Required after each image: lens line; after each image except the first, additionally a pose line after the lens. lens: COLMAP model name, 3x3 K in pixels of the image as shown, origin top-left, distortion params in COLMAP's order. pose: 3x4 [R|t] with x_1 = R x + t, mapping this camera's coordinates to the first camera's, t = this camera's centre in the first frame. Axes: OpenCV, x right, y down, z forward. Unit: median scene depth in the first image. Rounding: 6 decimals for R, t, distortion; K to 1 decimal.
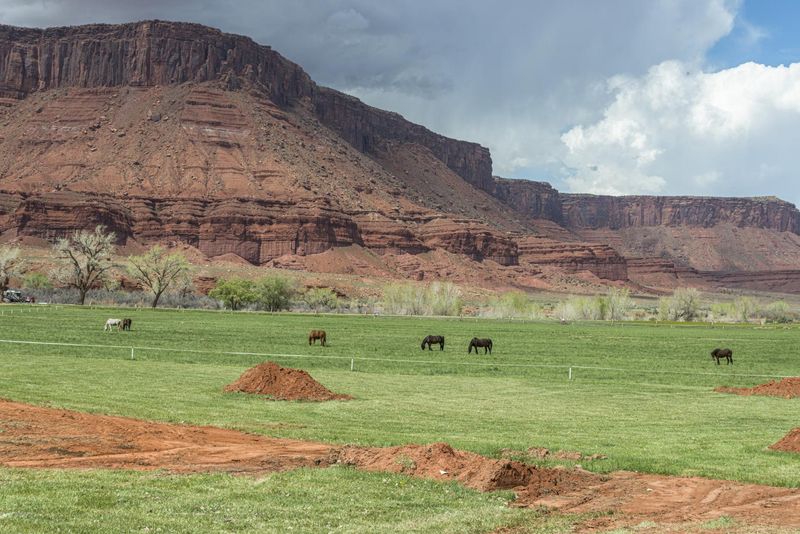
lens RADIAL K [[3347.7, 0, 399.9], [0, 3347.7, 267.0], [0, 0, 1]] dist [-0.500469, 0.000000]
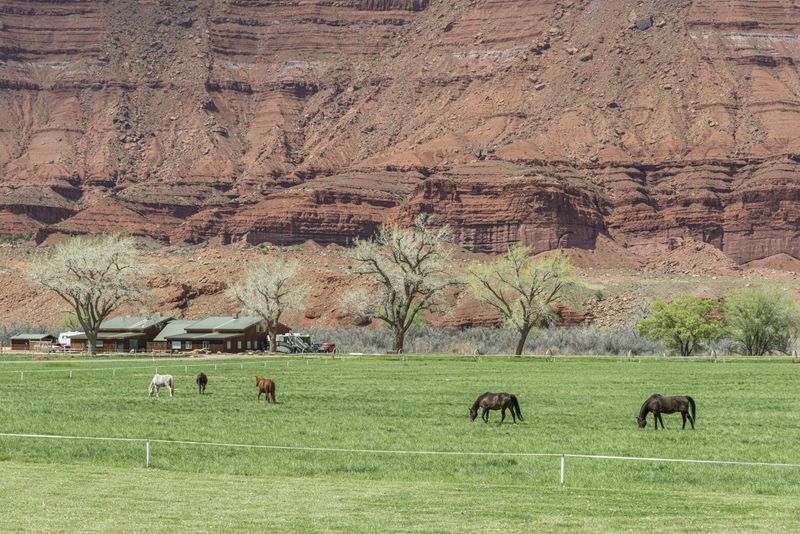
lens RADIAL K [[3347.7, 0, 400.1], [0, 3347.7, 266.3], [0, 0, 1]] dist [-0.500469, 0.000000]
pose [[0.737824, -0.048203, -0.673270, 0.279843], [0.028220, 0.998778, -0.040582, 0.018856], [0.674403, 0.010943, 0.738282, 0.555952]]
